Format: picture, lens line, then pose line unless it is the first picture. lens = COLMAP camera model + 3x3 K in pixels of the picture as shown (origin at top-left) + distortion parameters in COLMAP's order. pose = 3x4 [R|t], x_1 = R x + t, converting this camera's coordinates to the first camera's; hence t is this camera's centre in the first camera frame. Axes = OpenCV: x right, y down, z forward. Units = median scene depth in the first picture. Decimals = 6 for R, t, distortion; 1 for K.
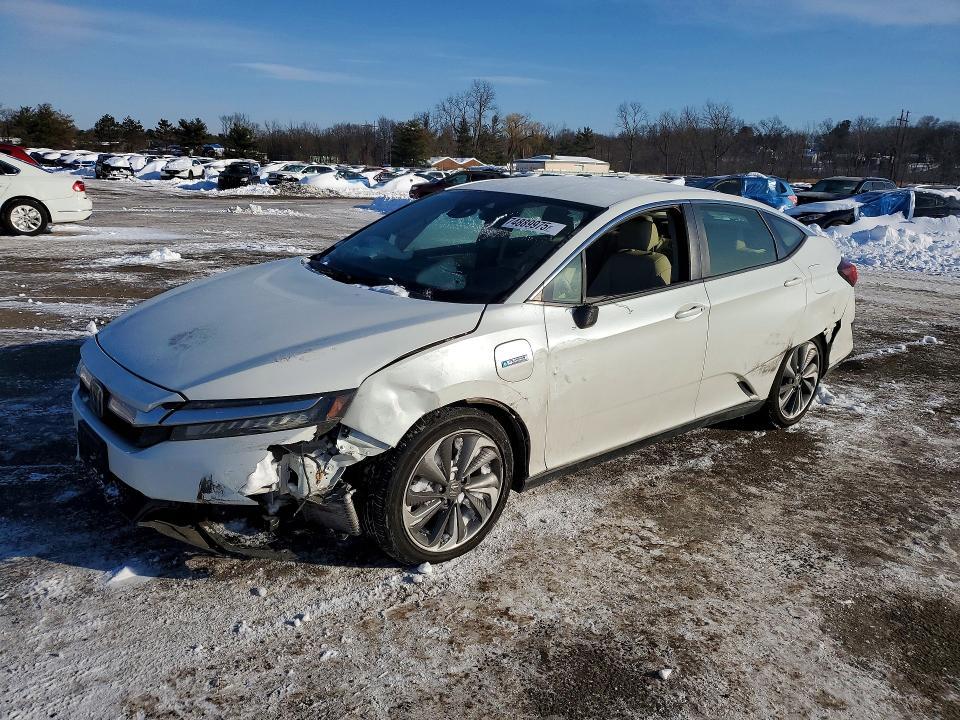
lens RADIAL K [[753.9, 0, 476.3], [0, 753.9, 354.3], [0, 0, 1]] dist [0.022957, 0.019552]
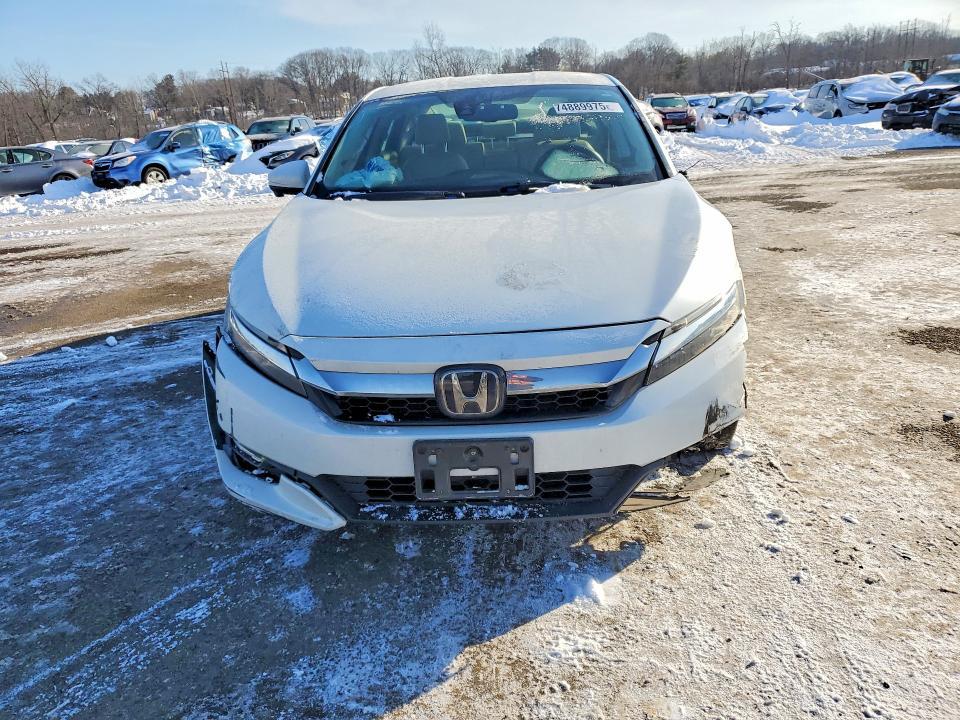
lens RADIAL K [[753.9, 0, 478.9], [0, 753.9, 358.1], [0, 0, 1]] dist [0.022957, 0.019552]
pose [[0.685112, -0.314811, 0.656898, -0.121059], [0.278766, 0.946453, 0.162838, -0.010396], [-0.672987, 0.071559, 0.736185, 0.063812]]
